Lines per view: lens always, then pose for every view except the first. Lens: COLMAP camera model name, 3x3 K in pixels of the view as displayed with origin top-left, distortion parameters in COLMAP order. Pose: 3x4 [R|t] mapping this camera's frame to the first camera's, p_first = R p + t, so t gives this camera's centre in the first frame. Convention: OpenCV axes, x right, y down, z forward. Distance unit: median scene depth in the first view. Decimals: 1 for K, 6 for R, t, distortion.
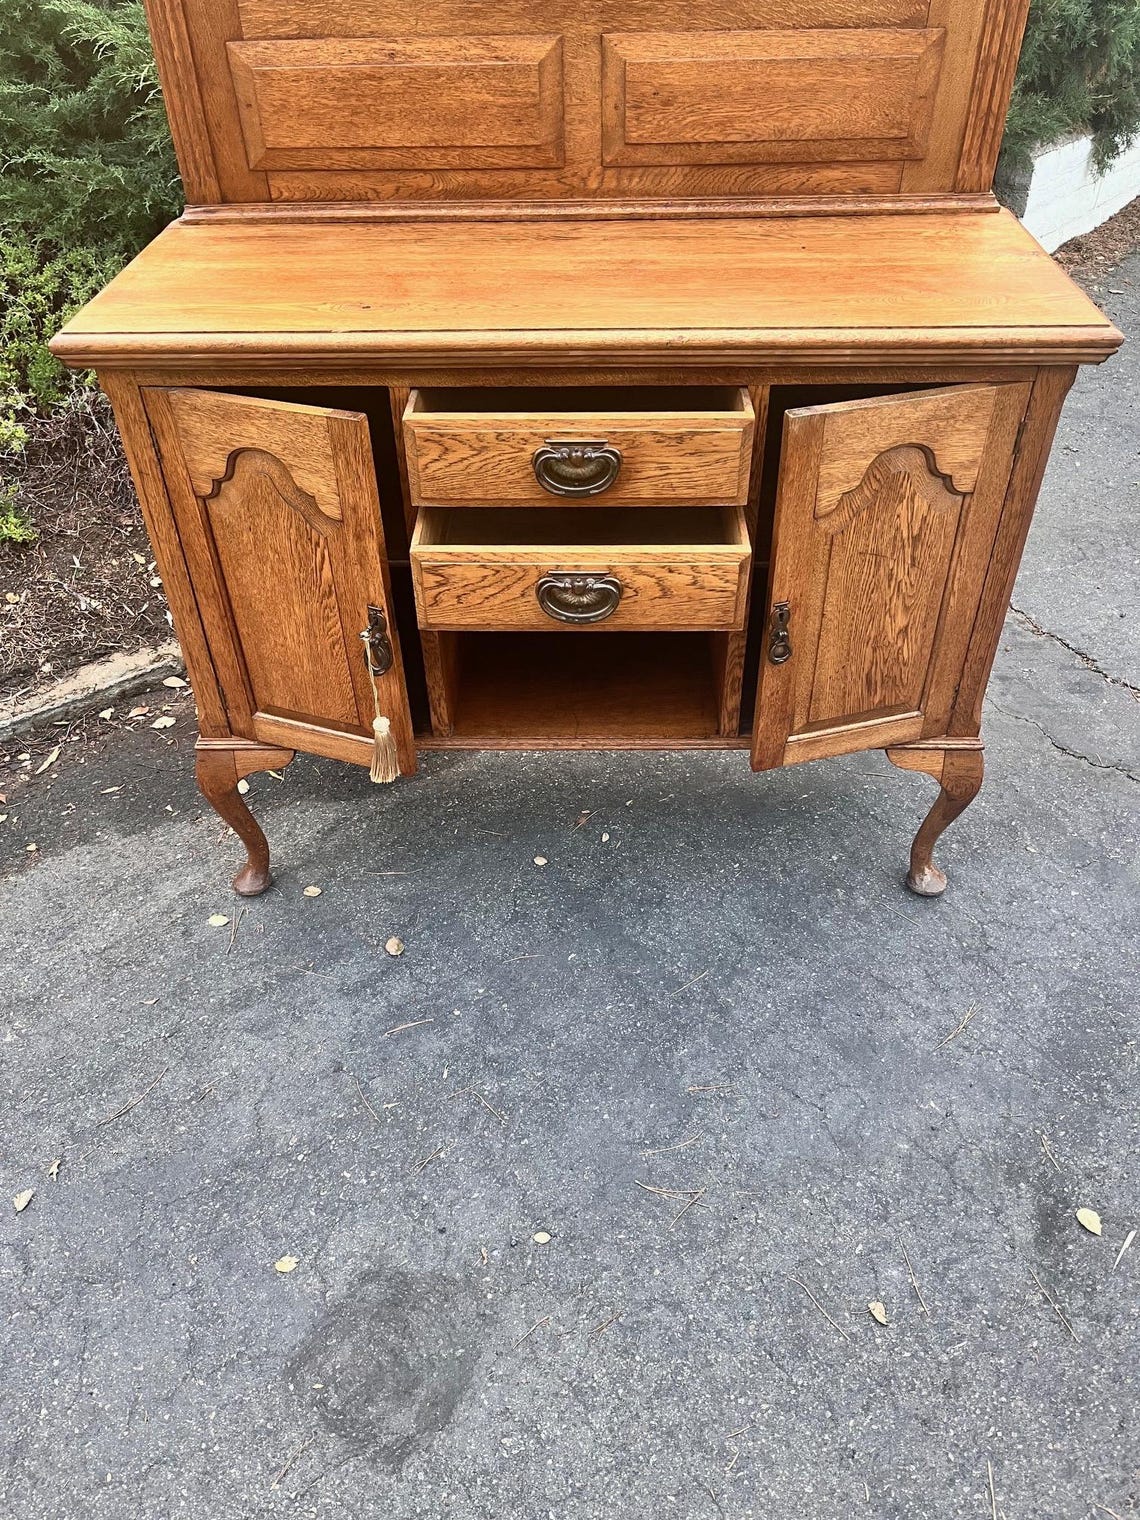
lens RADIAL K [[1181.7, 0, 557.4], [0, 1181.7, 765.0], [0, 0, 1]] dist [0.035734, -0.083898]
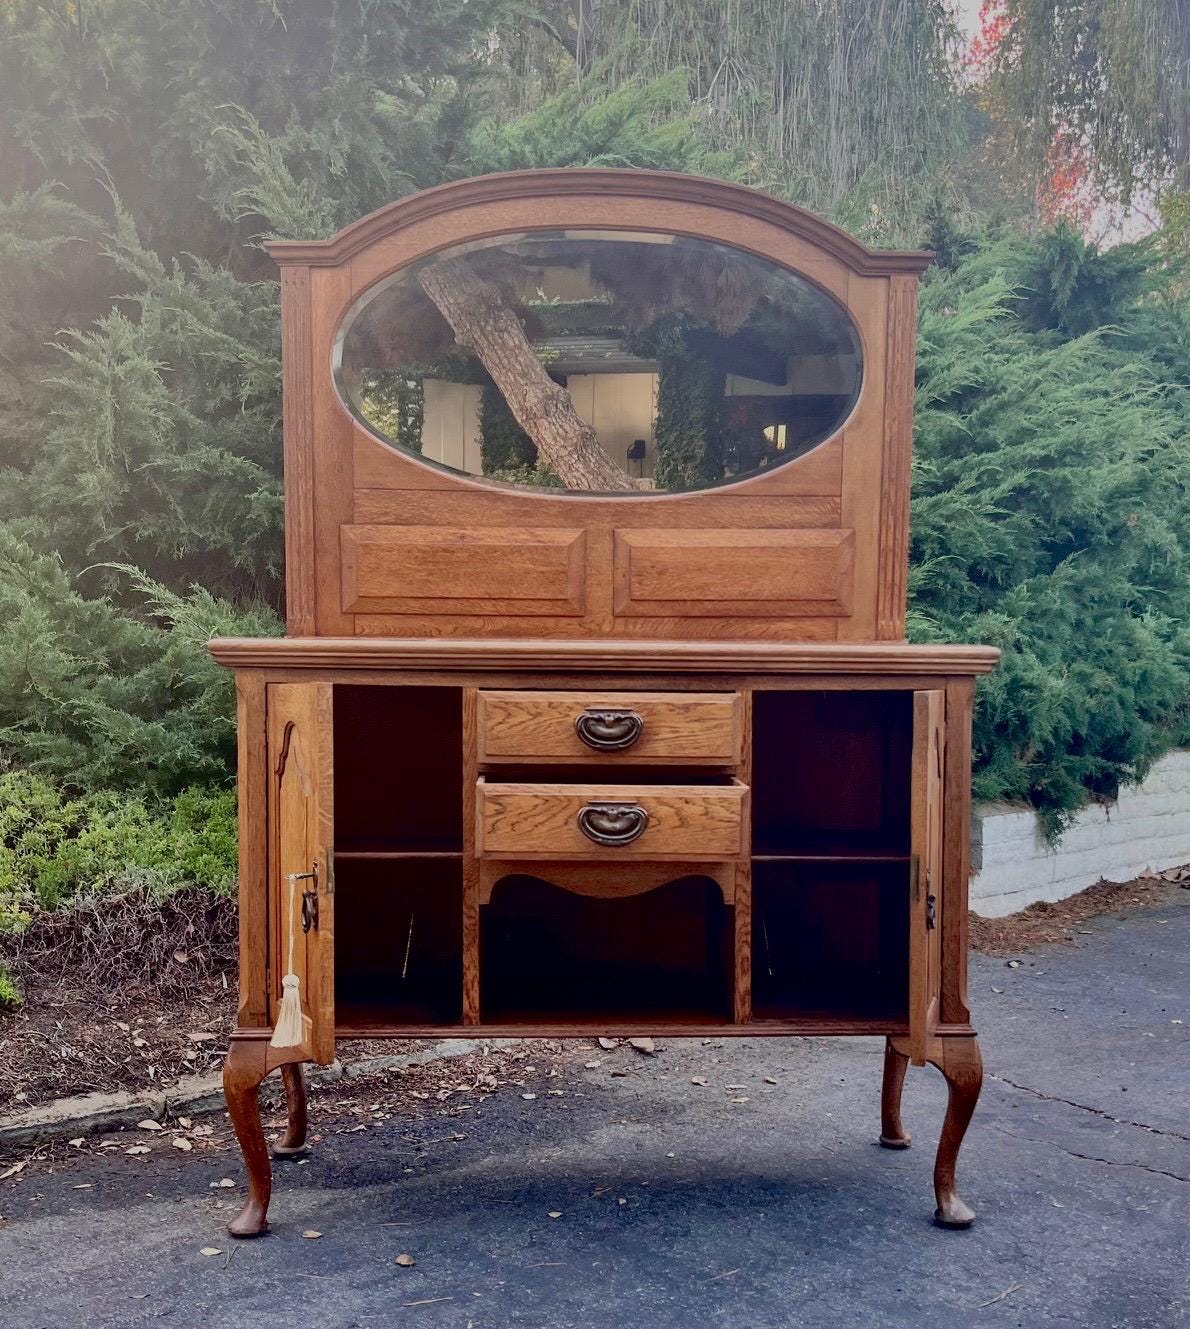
lens RADIAL K [[1529.0, 0, 602.9], [0, 1529.0, 670.3], [0, 0, 1]] dist [0.009213, 0.000000]
pose [[0.996982, 0.033082, 0.070233, -0.090500], [0.020525, 0.760157, -0.649415, 0.641681], [-0.074872, 0.648897, 0.757184, -0.249624]]
